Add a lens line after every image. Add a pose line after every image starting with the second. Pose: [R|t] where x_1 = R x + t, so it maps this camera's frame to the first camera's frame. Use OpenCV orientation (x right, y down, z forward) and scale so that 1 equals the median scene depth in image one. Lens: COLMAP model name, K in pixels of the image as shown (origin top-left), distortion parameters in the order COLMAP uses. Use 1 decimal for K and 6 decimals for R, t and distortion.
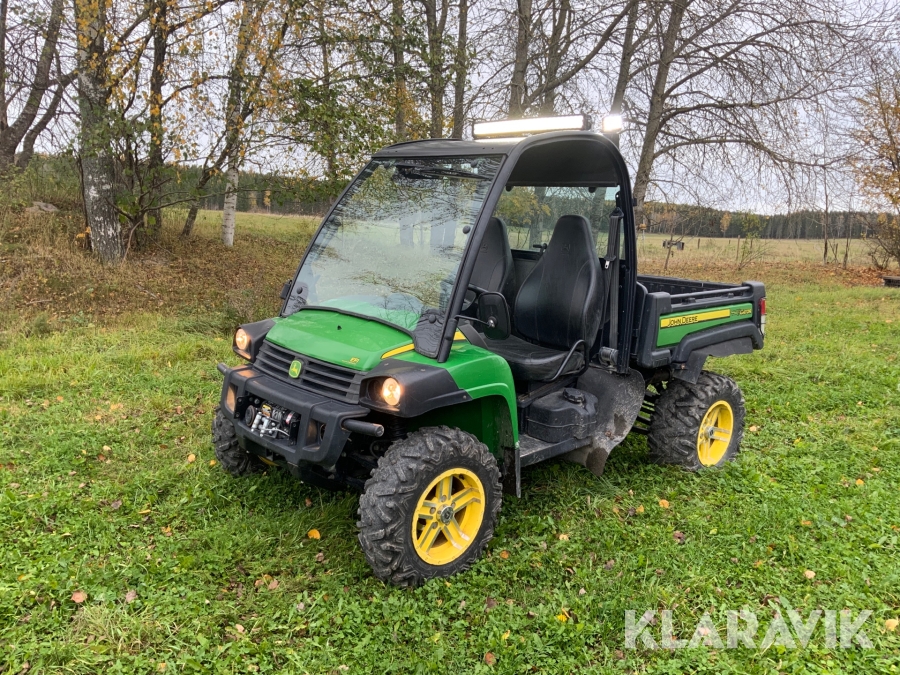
lens RADIAL K [[716.9, 0, 450.0], [0, 716.9, 337.5], [0, 0, 1]] dist [0.040264, -0.072295]
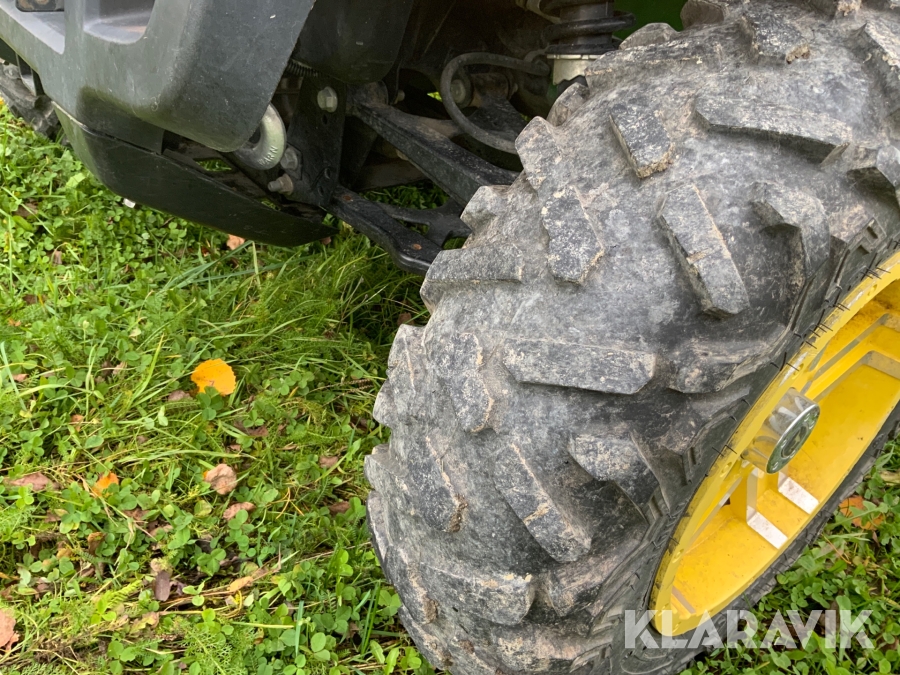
lens RADIAL K [[716.9, 0, 450.0], [0, 716.9, 337.5], [0, 0, 1]] dist [0.040264, -0.072295]
pose [[0.992947, 0.118163, 0.009721, -0.104216], [-0.111936, 0.907271, 0.405376, 0.137670], [0.039081, -0.403605, 0.914098, 0.774340]]
